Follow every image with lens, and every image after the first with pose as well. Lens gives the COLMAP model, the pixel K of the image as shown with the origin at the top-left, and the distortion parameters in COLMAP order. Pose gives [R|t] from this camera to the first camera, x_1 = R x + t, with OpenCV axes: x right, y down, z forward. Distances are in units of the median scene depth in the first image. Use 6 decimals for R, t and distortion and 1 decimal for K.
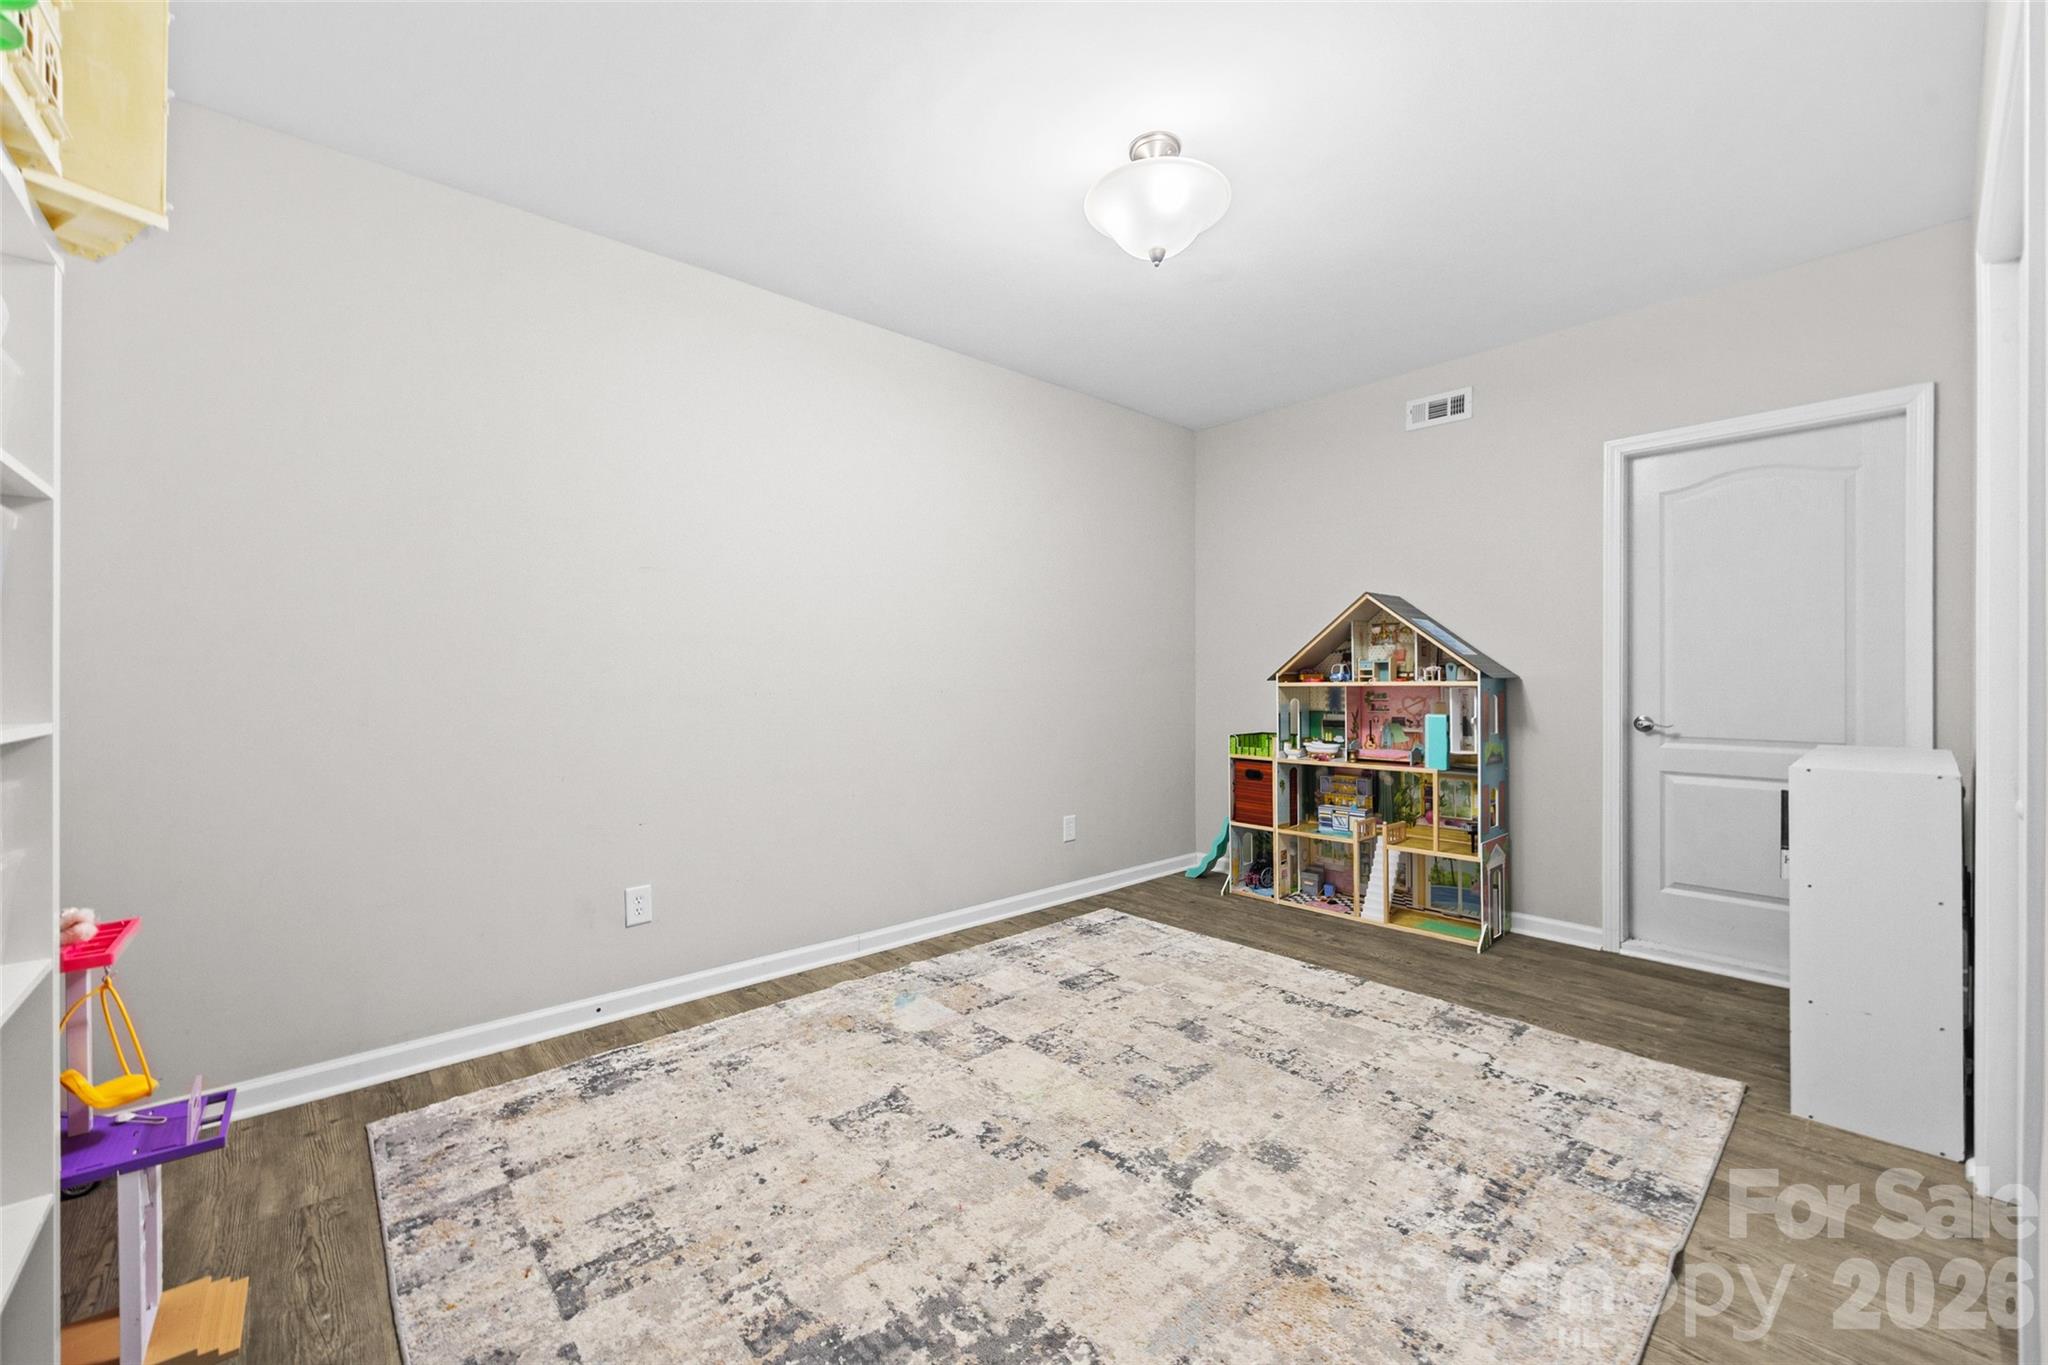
lens RADIAL K [[796.4, 0, 1031.2], [0, 796.4, 677.4], [0, 0, 1]] dist [-0.001993, -0.000186]
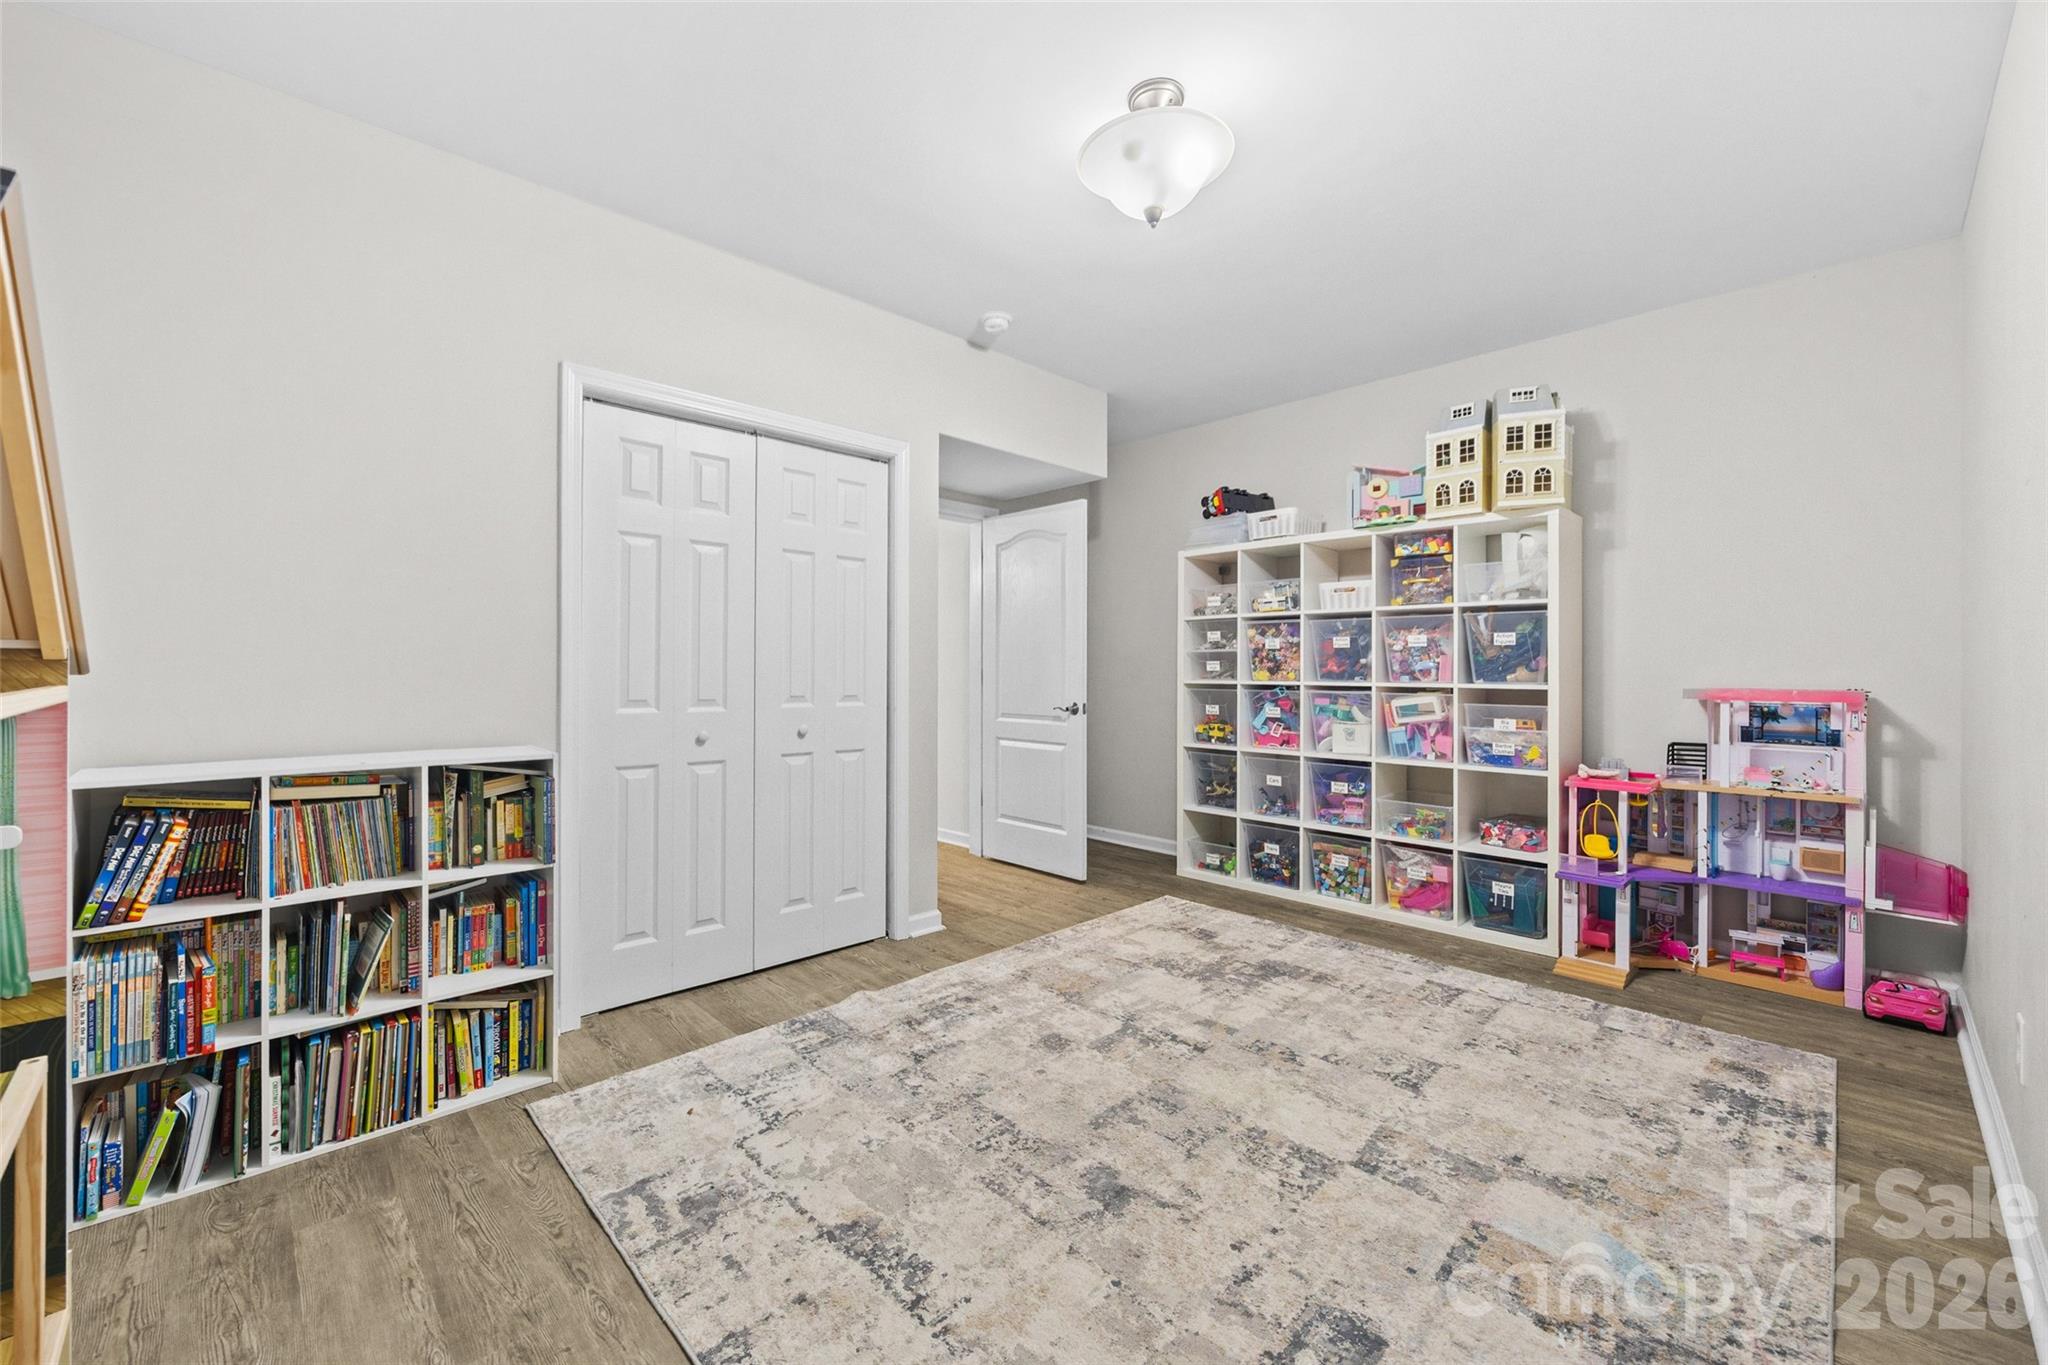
lens RADIAL K [[796.4, 0, 1016.5], [0, 796.4, 671.9], [0, 0, 1]] dist [-0.001993, -0.000186]
pose [[-0.999541, 0.002007, -0.030214, 0.360862], [0.001878, 0.999989, 0.004298, -0.002366], [0.030222, 0.004239, -0.999534, 2.015884]]
